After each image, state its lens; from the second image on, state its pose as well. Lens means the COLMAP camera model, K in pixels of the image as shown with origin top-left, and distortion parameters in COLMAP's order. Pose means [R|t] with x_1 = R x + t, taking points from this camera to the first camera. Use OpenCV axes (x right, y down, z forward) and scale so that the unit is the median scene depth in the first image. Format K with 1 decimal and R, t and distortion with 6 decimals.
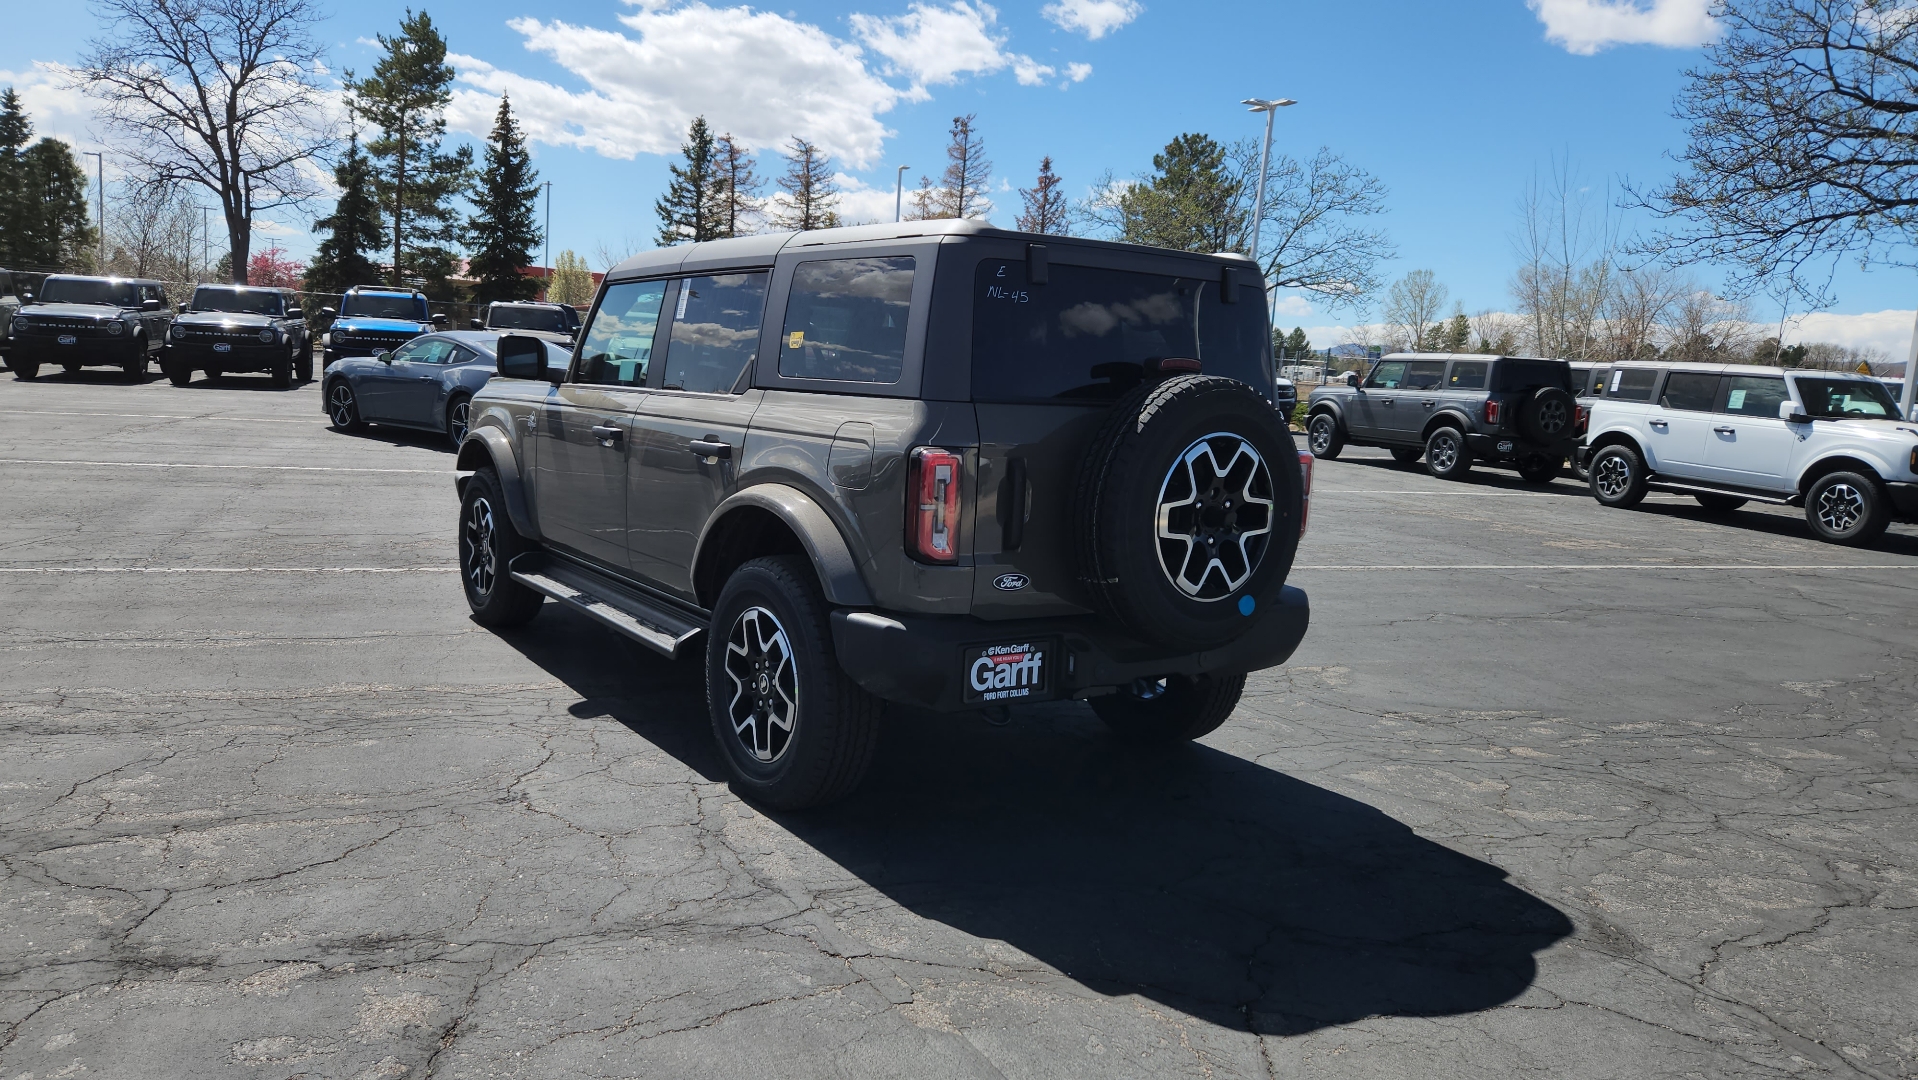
lens RADIAL K [[1309.3, 0, 907.4], [0, 1309.3, 518.8], [0, 0, 1]] dist [0.074616, -0.062963]
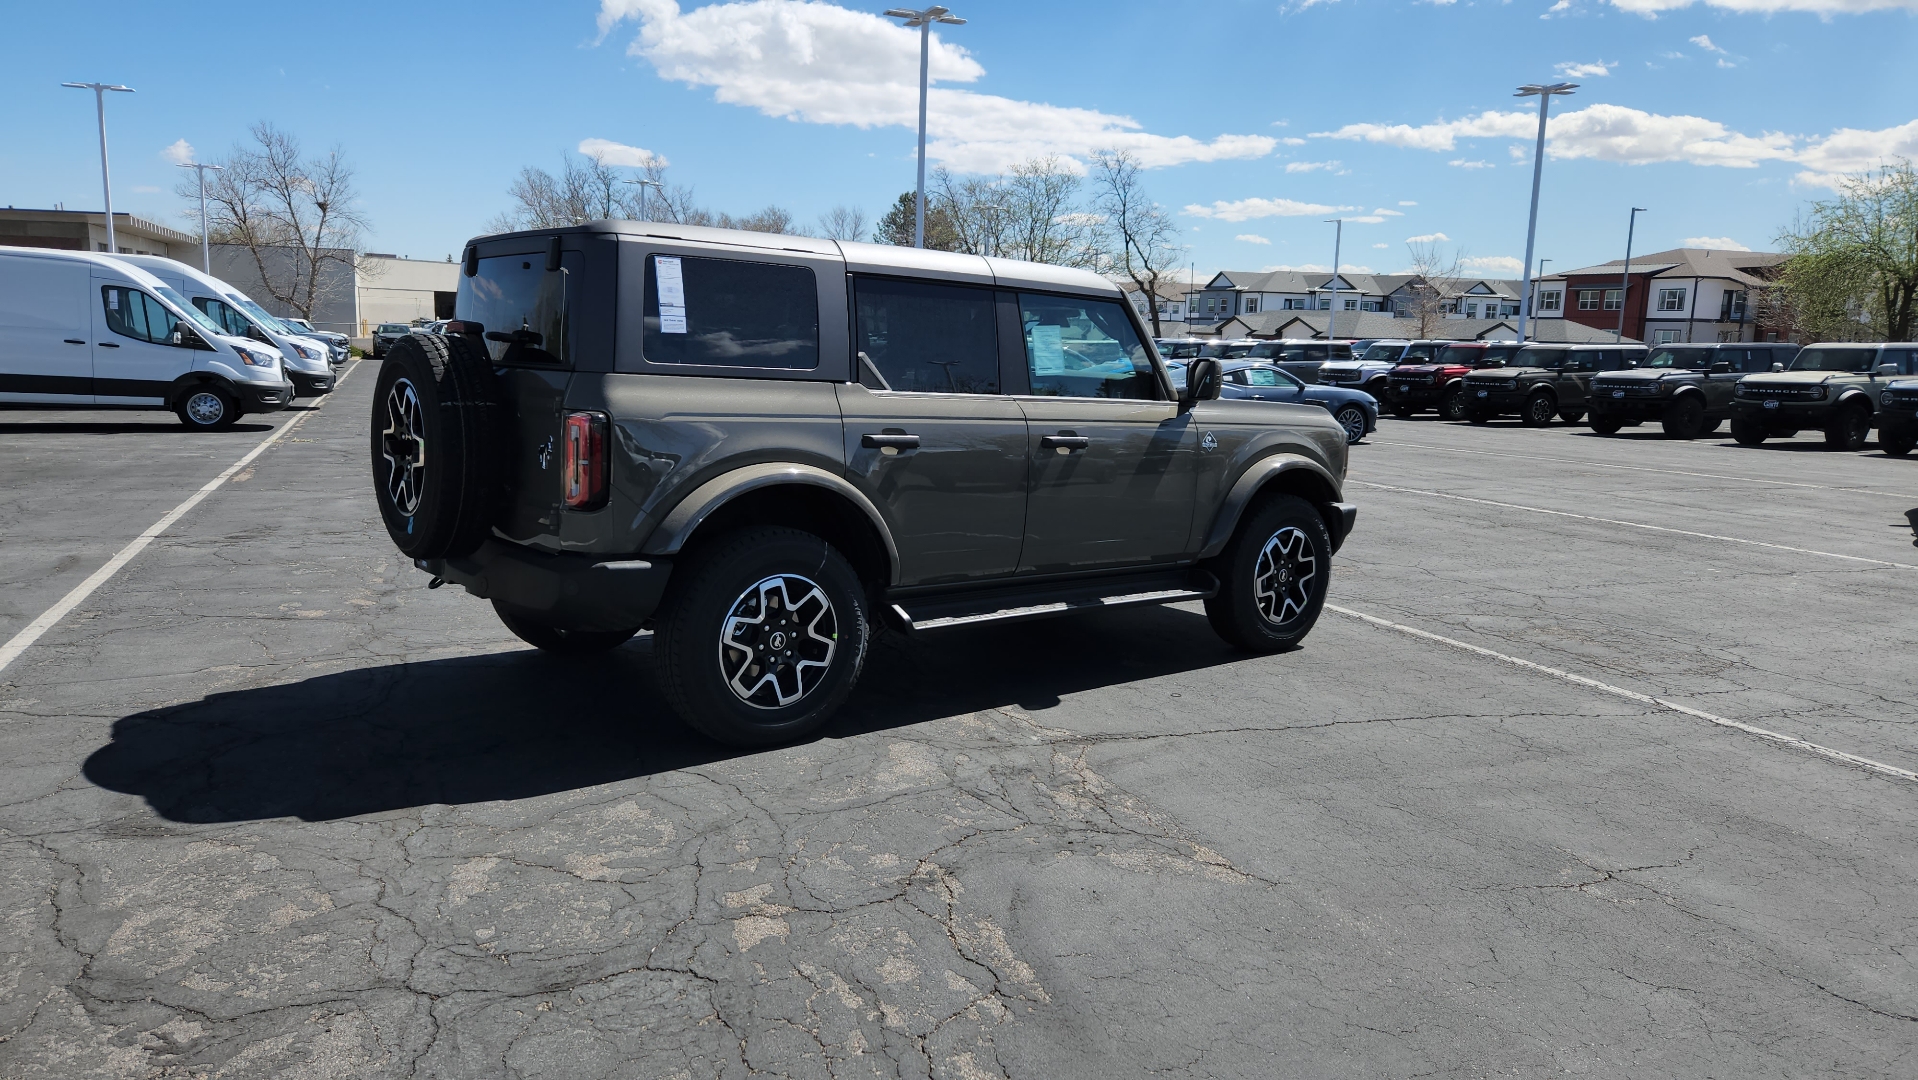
lens RADIAL K [[1264.5, 0, 905.5], [0, 1264.5, 515.6], [0, 0, 1]] dist [0.074098, -0.060394]
pose [[0.051827, 0.074211, -0.995895, 0.358065], [-0.150019, 0.986498, 0.065704, -0.021495], [0.987324, 0.145998, 0.062260, 0.342769]]
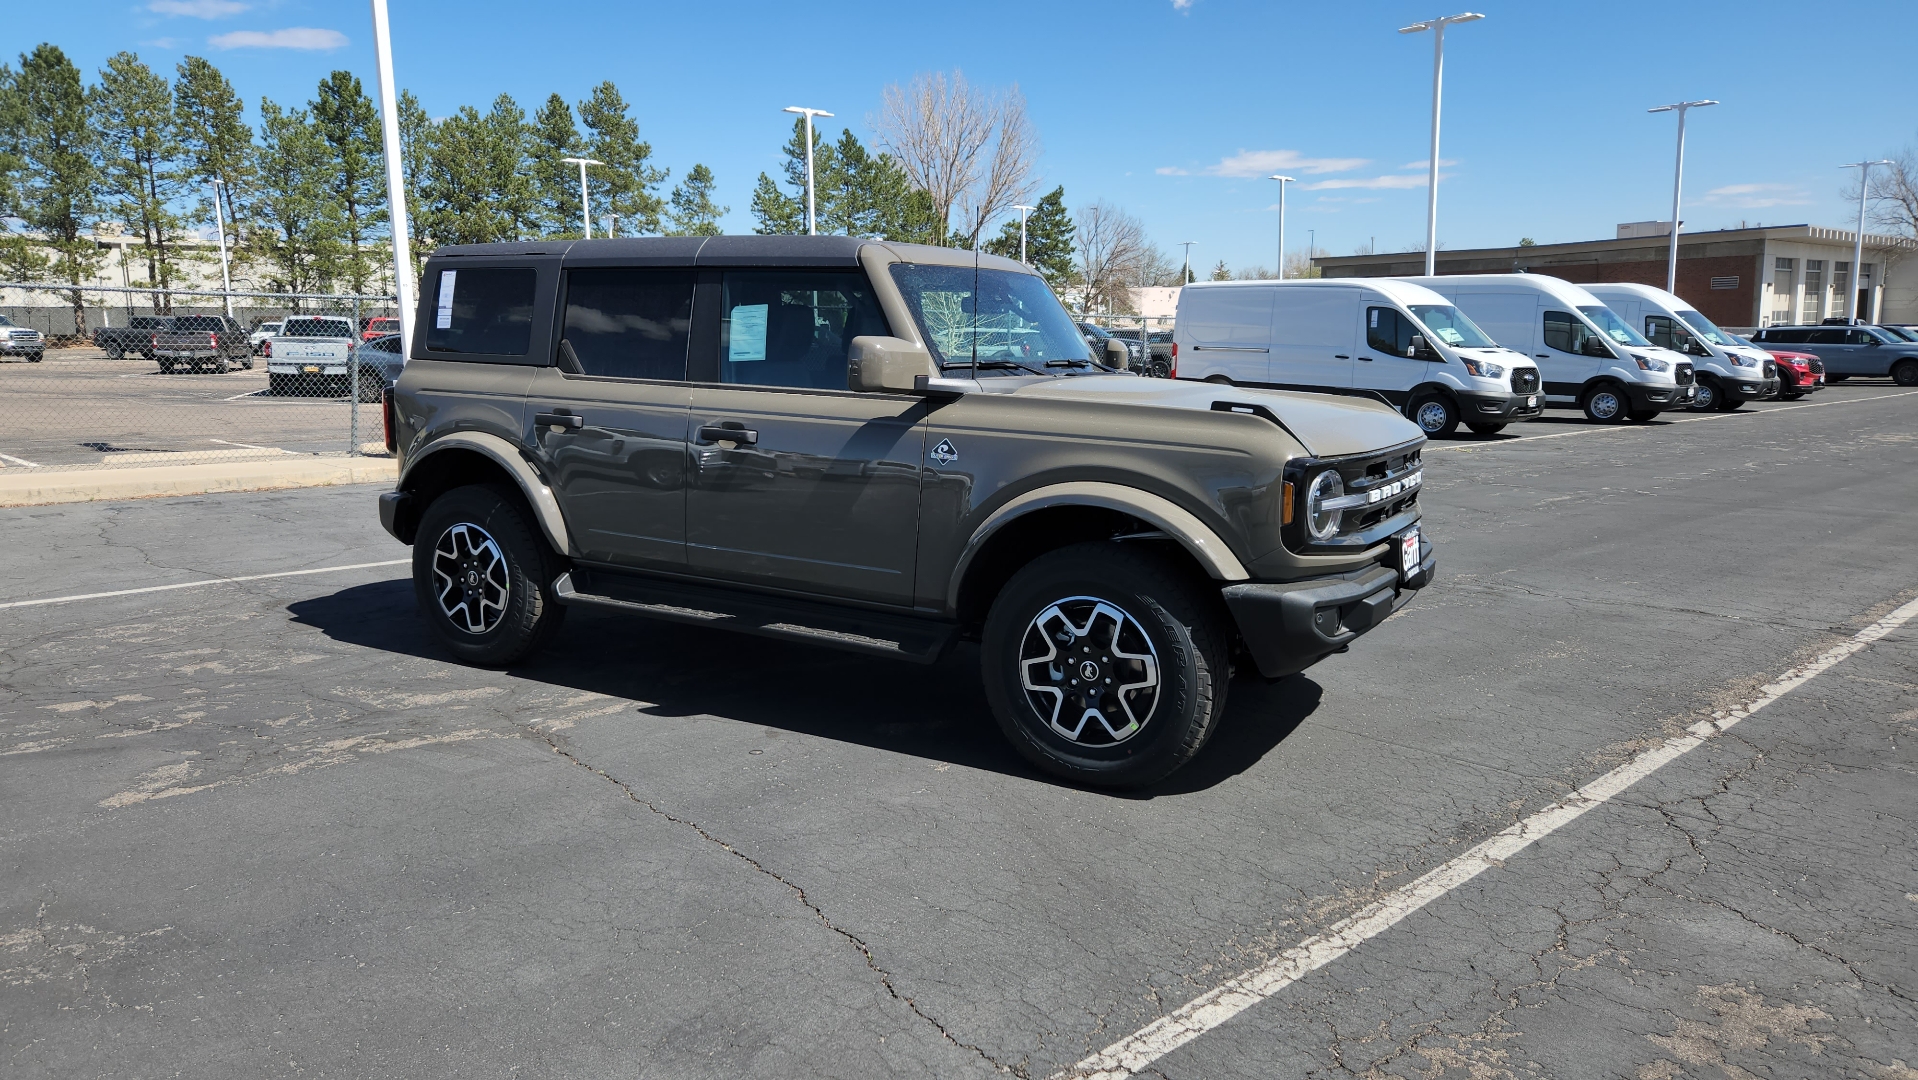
lens RADIAL K [[1254.1, 0, 931.1], [0, 1254.1, 519.4], [0, 0, 1]] dist [0.070627, -0.055172]
pose [[-0.908067, -0.000815, -0.418824, 0.099398], [-0.105983, 0.967899, 0.227902, -0.080151], [0.405194, 0.251338, -0.879003, 0.697282]]
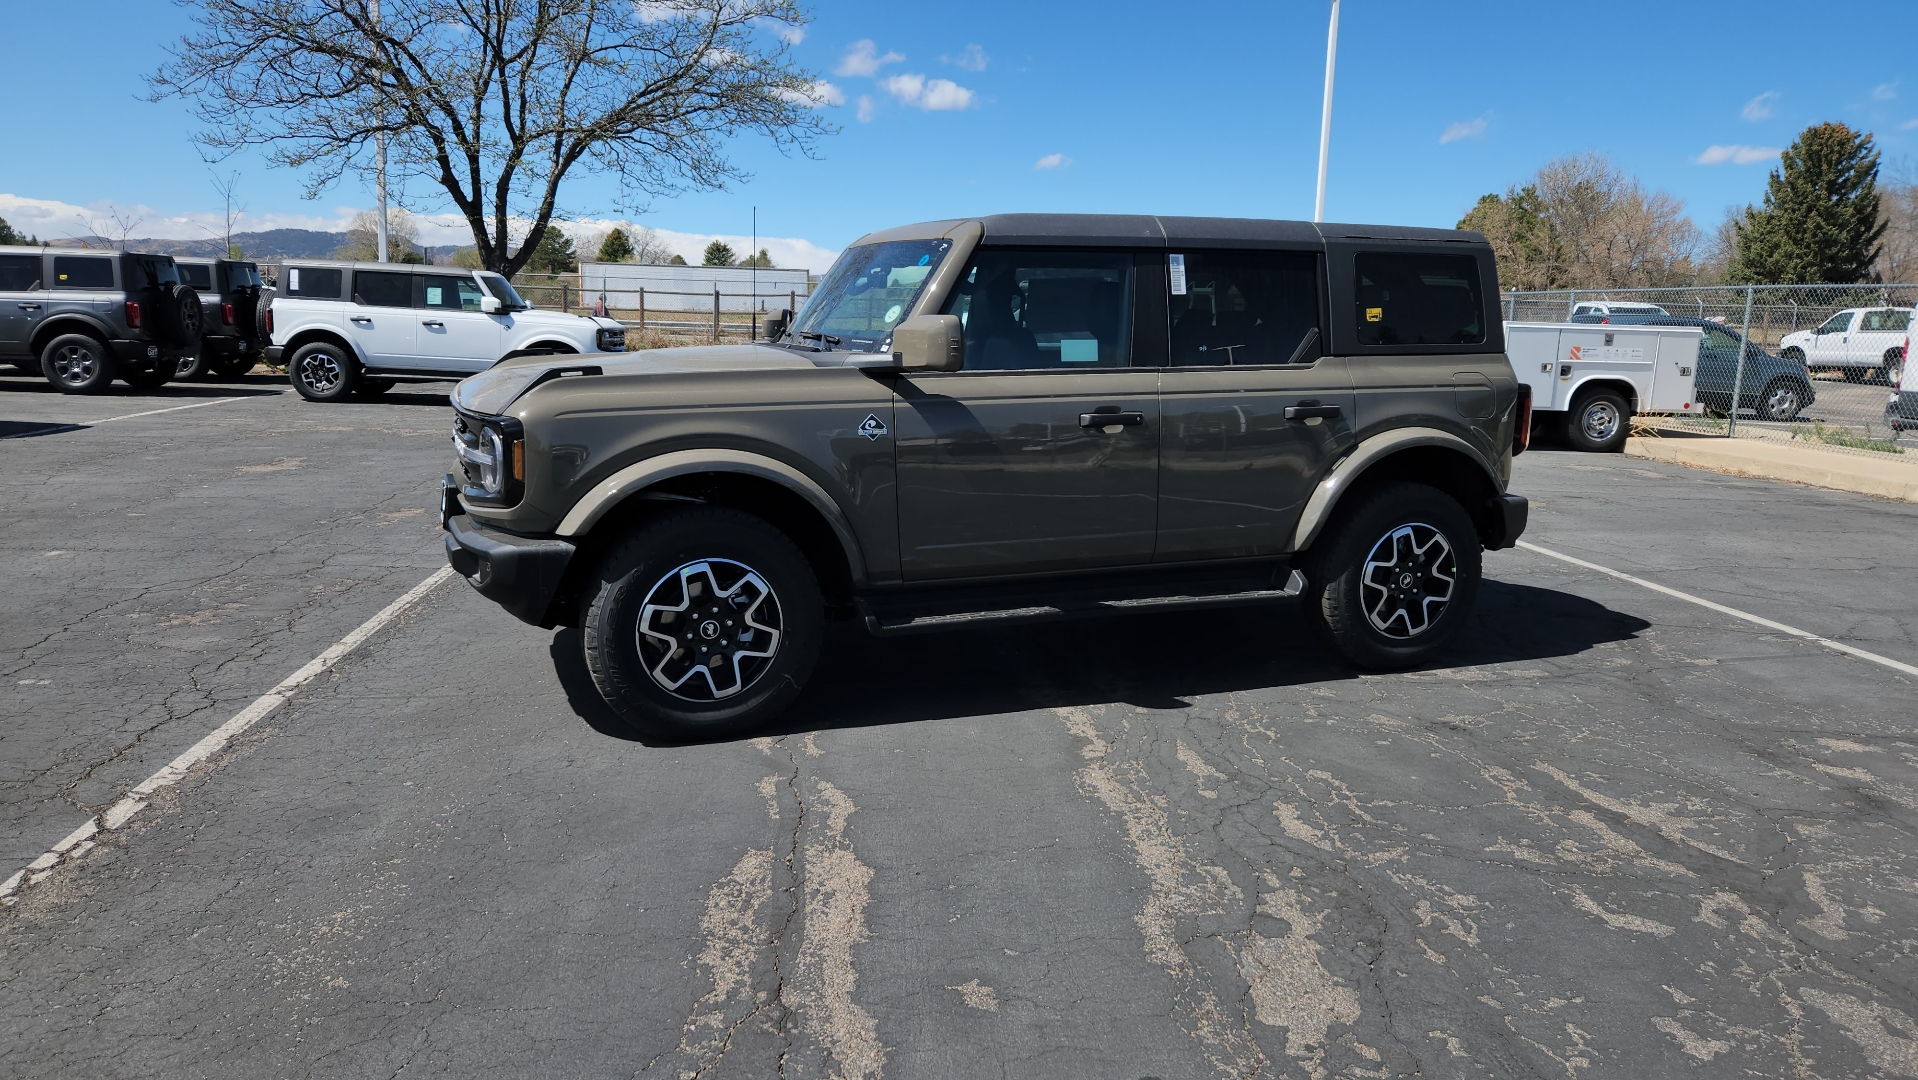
lens RADIAL K [[1299.3, 0, 943.6], [0, 1299.3, 535.0], [0, 0, 1]] dist [0.079384, -0.065407]
pose [[0.208707, -0.214546, 0.954155, -0.390914], [0.105705, 0.974873, 0.196084, -0.060952], [-0.972249, 0.059934, 0.226141, 0.309005]]
